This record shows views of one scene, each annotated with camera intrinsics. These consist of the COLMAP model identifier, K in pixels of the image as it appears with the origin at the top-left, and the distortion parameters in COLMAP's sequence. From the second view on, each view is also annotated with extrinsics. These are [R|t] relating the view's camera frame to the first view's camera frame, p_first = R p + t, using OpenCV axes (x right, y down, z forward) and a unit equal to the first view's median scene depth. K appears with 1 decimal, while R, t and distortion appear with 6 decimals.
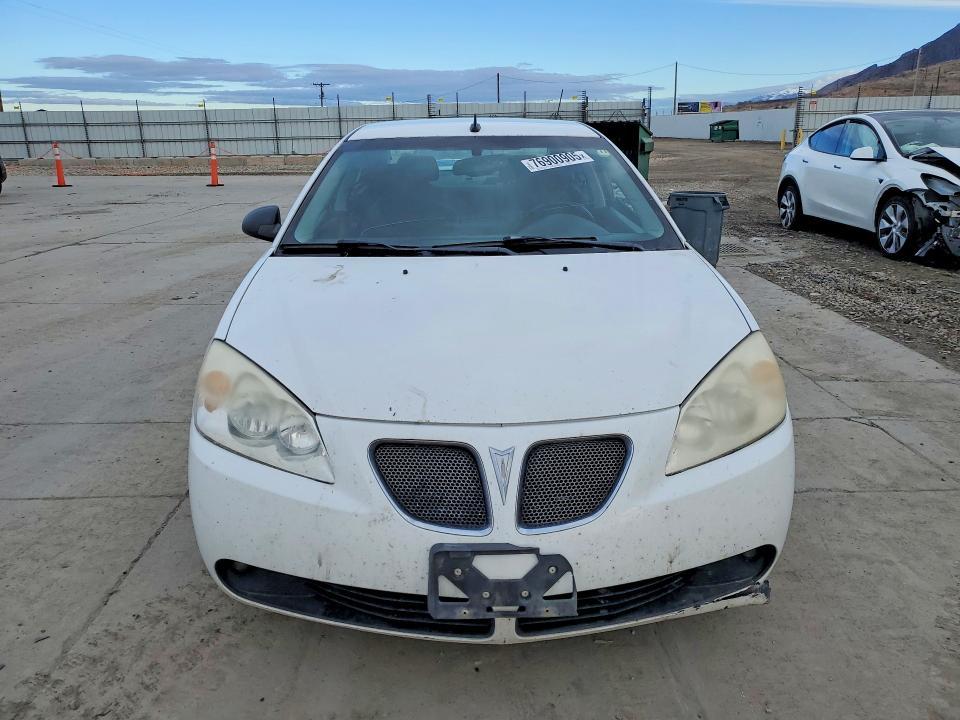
lens RADIAL K [[756.5, 0, 482.7], [0, 756.5, 360.2], [0, 0, 1]] dist [0.025093, -0.001306]
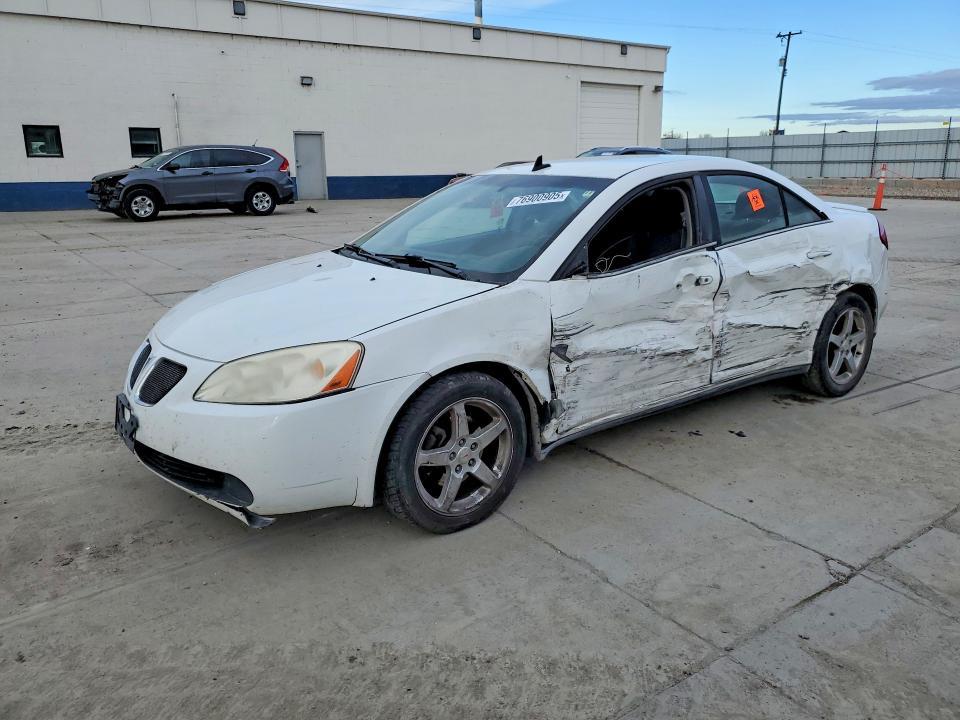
lens RADIAL K [[756.5, 0, 474.7], [0, 756.5, 360.0], [0, 0, 1]] dist [0.025093, -0.001306]
pose [[0.547822, 0.220553, -0.806999, 0.130860], [-0.237773, 0.965890, 0.102569, -0.016162], [0.802094, 0.135693, 0.581578, 0.039998]]
